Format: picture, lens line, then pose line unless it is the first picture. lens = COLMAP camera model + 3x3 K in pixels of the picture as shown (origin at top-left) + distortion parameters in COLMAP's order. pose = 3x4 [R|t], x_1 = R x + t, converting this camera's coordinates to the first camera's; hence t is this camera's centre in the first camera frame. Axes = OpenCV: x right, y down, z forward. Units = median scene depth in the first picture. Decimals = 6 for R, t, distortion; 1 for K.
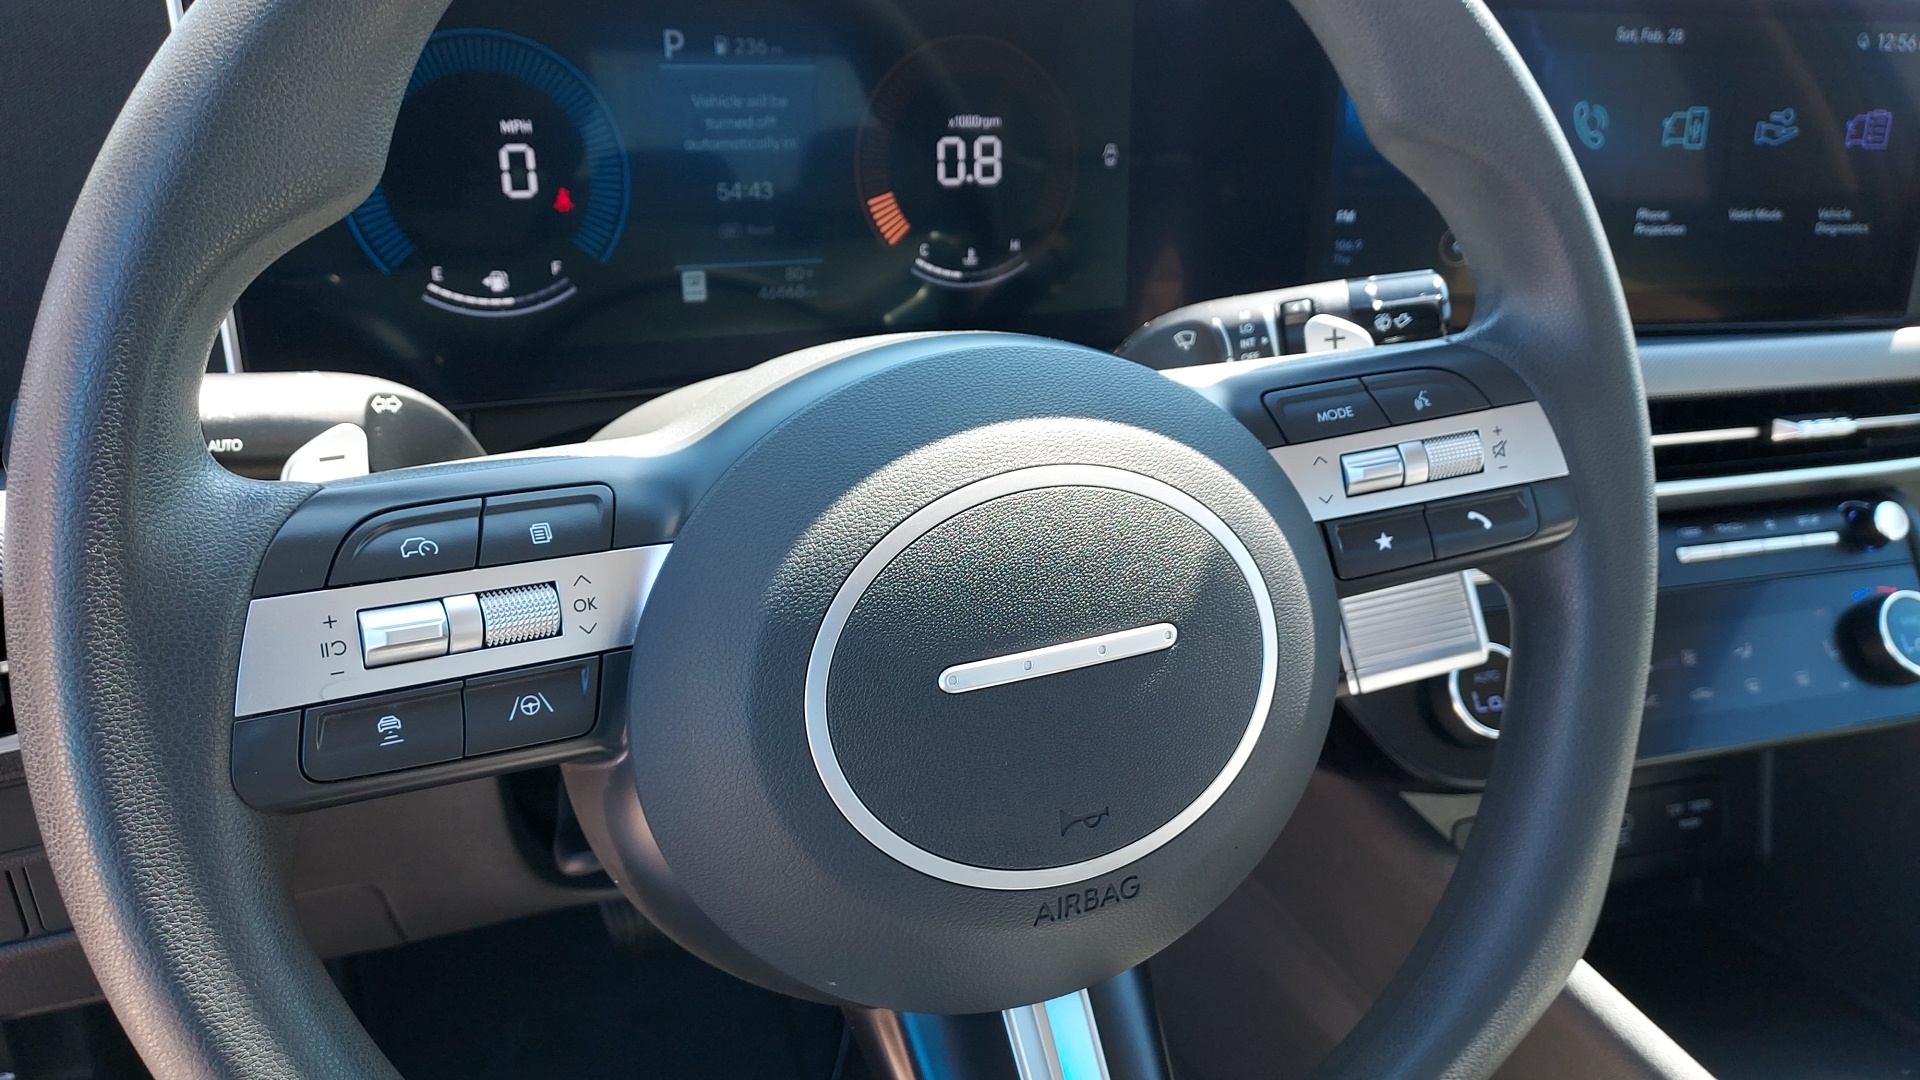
lens RADIAL K [[1396.1, 0, 985.4], [0, 1396.1, 500.0], [0, 0, 1]] dist [0.051135, -0.034599]
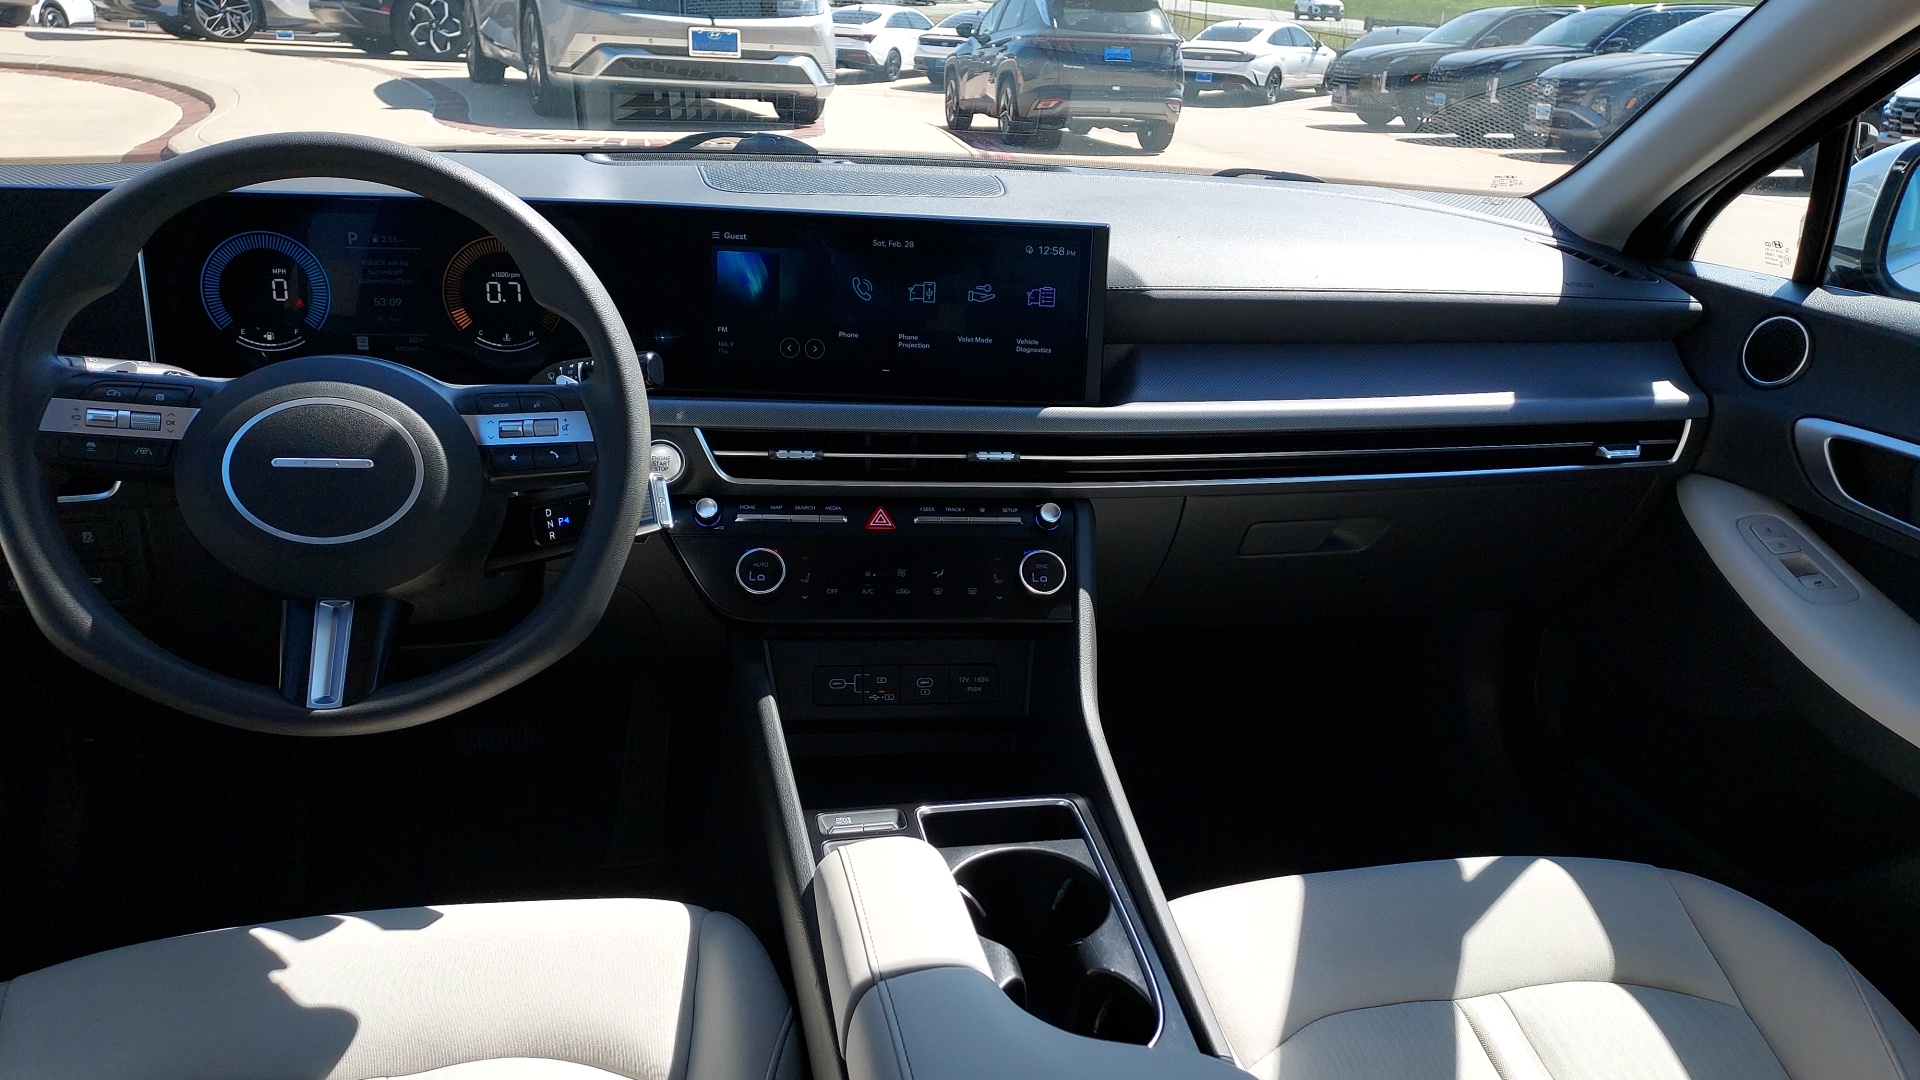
lens RADIAL K [[1396.1, 0, 990.4], [0, 1396.1, 524.4], [0, 0, 1]] dist [0.051135, -0.034599]
pose [[0.981559, 0.067449, -0.178863, 0.918780], [-0.078767, 0.995265, -0.056944, 0.140778], [0.174175, 0.069983, 0.982225, -0.774795]]
